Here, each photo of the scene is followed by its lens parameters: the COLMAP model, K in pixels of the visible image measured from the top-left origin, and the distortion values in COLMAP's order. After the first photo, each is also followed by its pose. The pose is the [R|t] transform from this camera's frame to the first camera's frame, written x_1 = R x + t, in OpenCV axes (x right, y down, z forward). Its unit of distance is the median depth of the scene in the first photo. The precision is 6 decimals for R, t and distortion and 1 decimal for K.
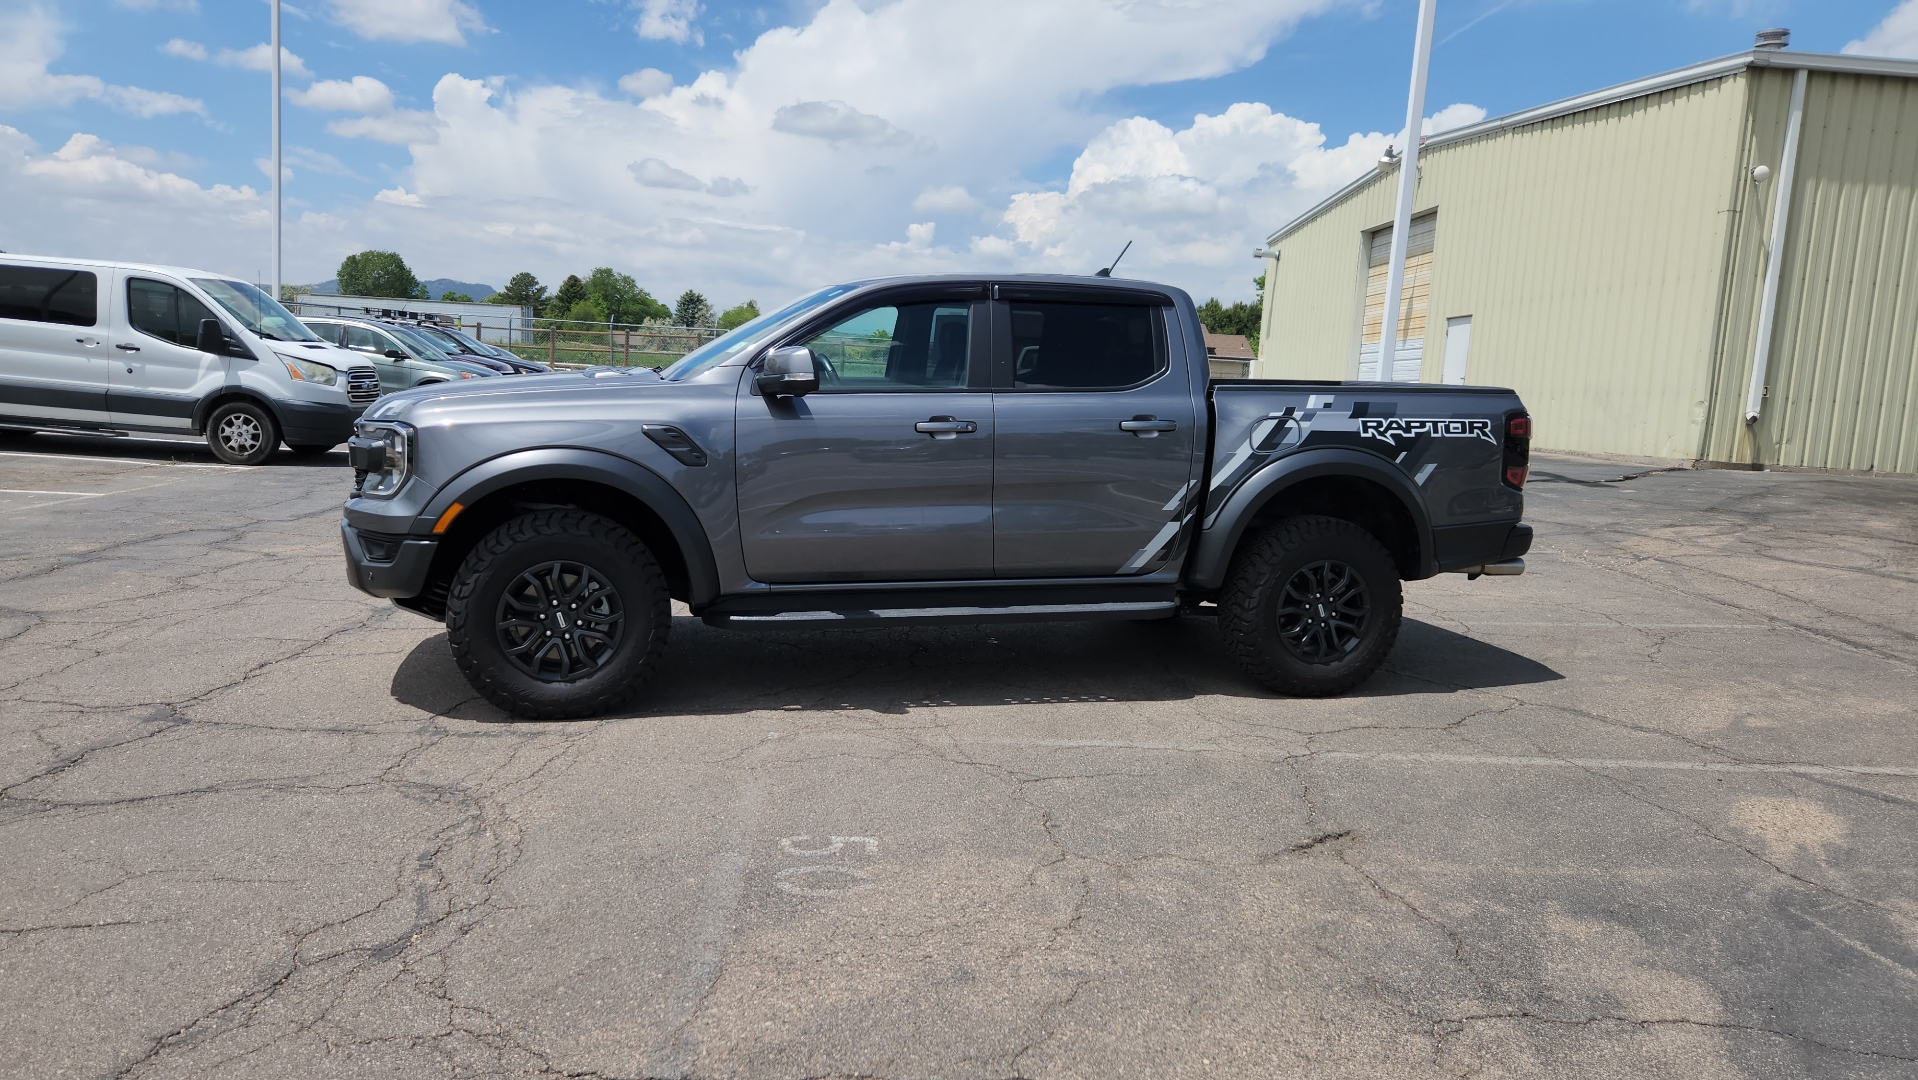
lens RADIAL K [[1282.5, 0, 938.2], [0, 1282.5, 529.5], [0, 0, 1]] dist [0.071074, -0.058059]
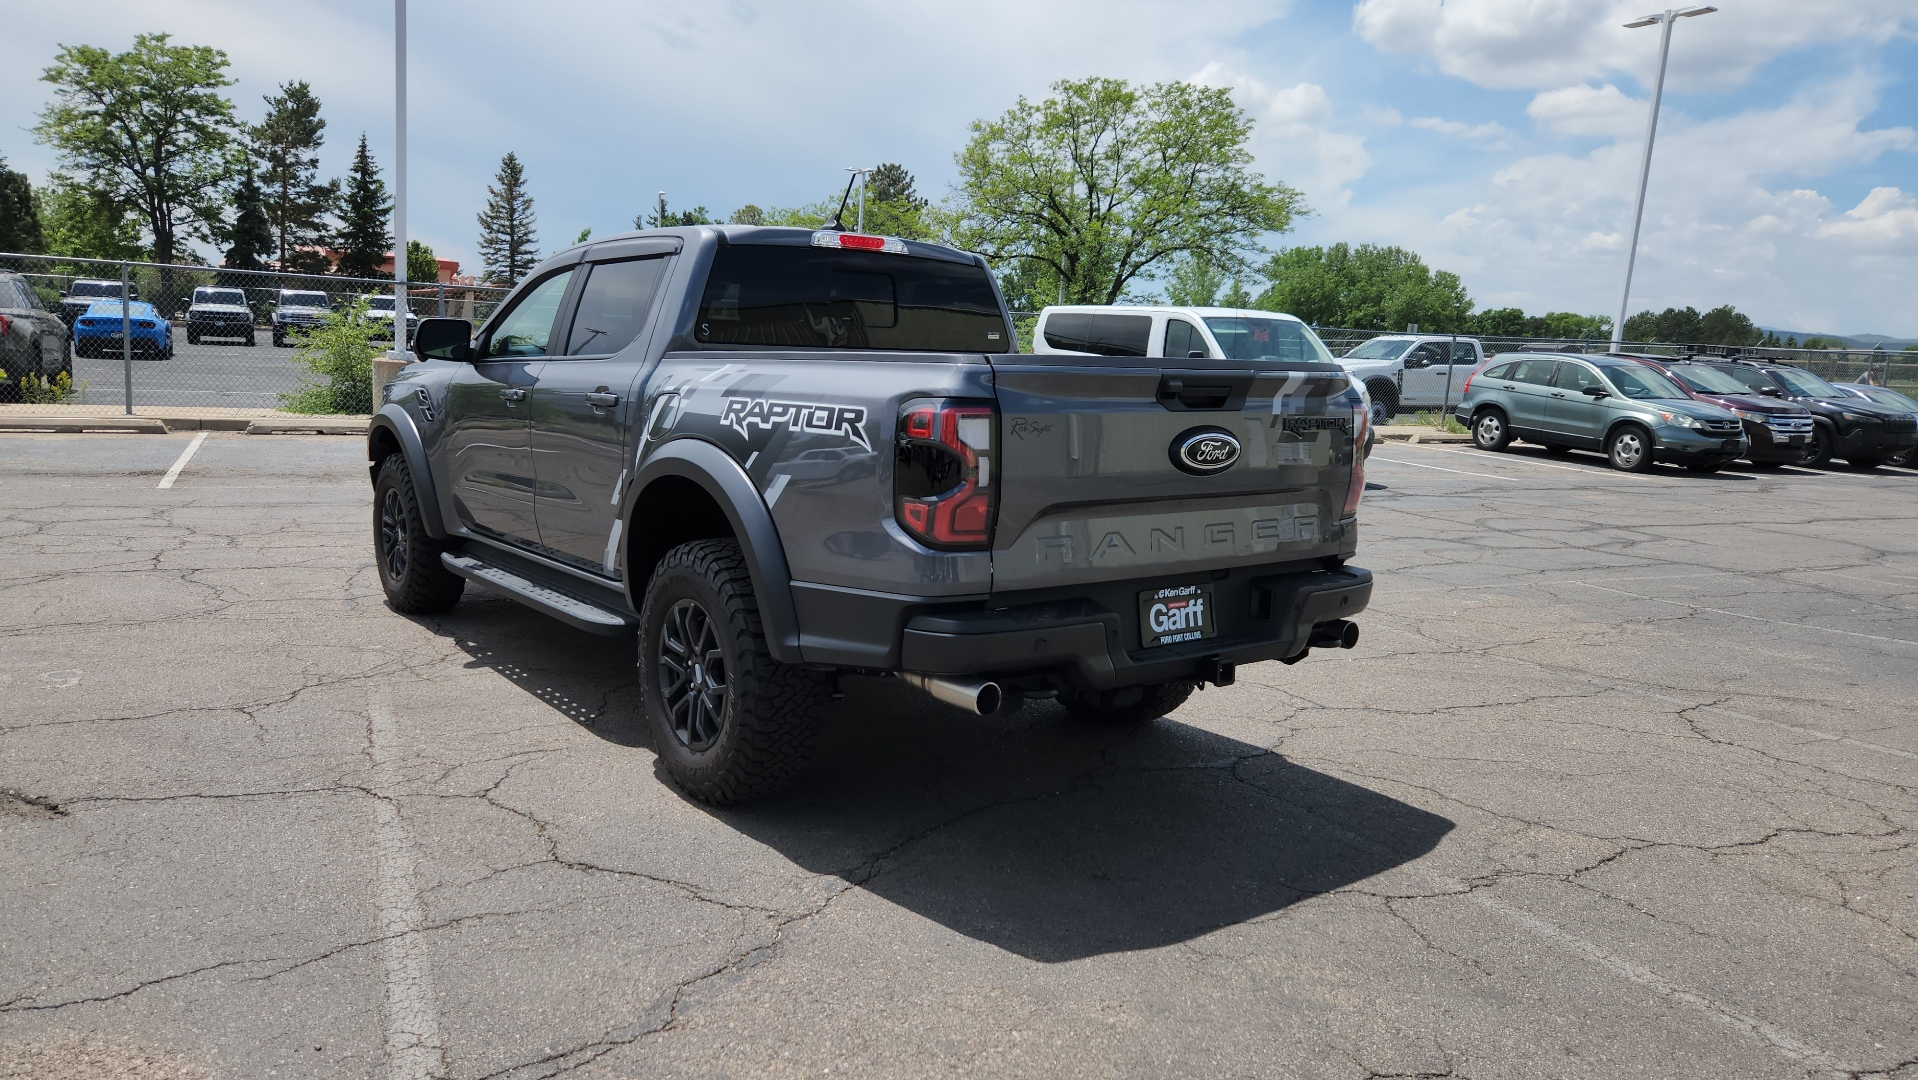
lens RADIAL K [[1282.5, 0, 929.5], [0, 1282.5, 545.5], [0, 0, 1]] dist [0.071074, -0.058059]
pose [[0.380495, 0.110833, -0.918117, 0.992511], [-0.140754, 0.988166, 0.060957, -0.066367], [0.914009, 0.106034, 0.391593, 0.855200]]
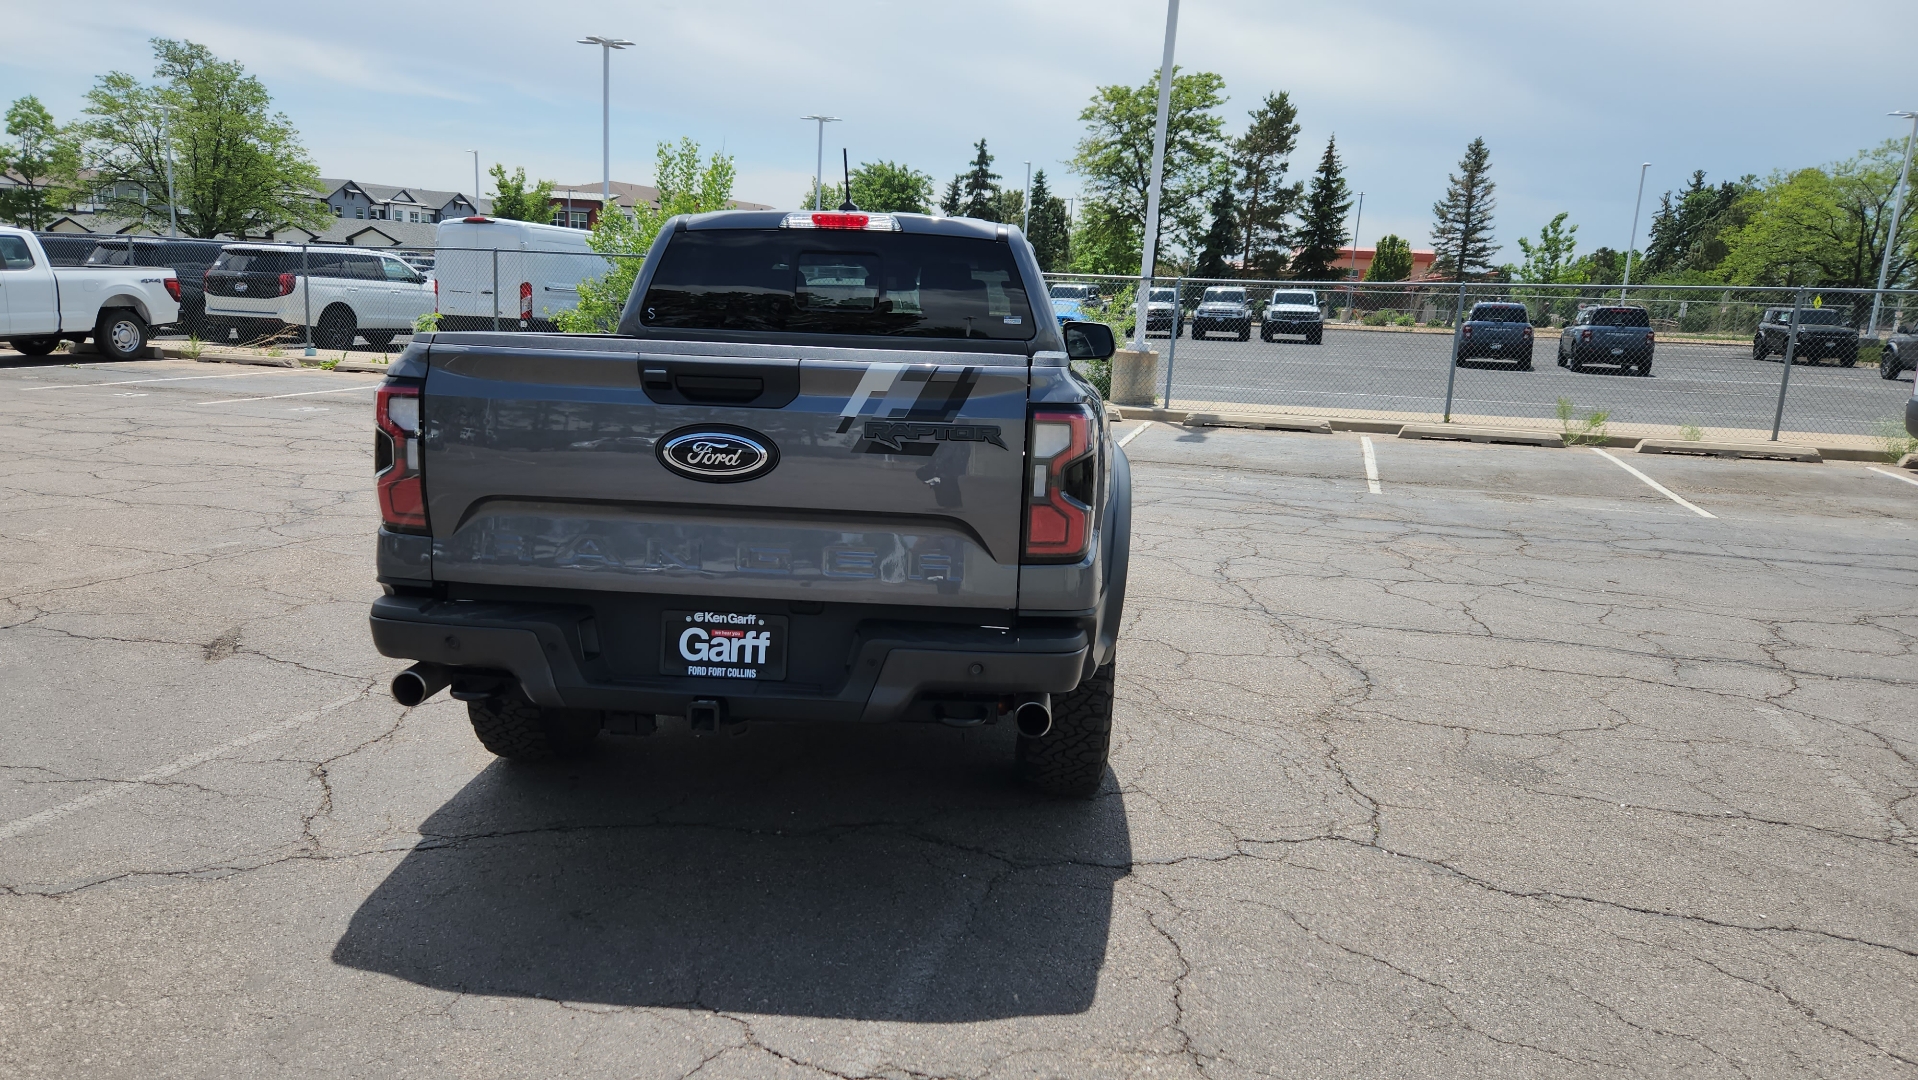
lens RADIAL K [[1282.5, 0, 941.6], [0, 1282.5, 543.1], [0, 0, 1]] dist [0.071074, -0.058059]
pose [[-0.326804, 0.117376, -0.937775, 0.930486], [-0.172201, 0.968253, 0.181201, -0.167810], [0.929272, 0.220703, -0.296216, 1.465314]]
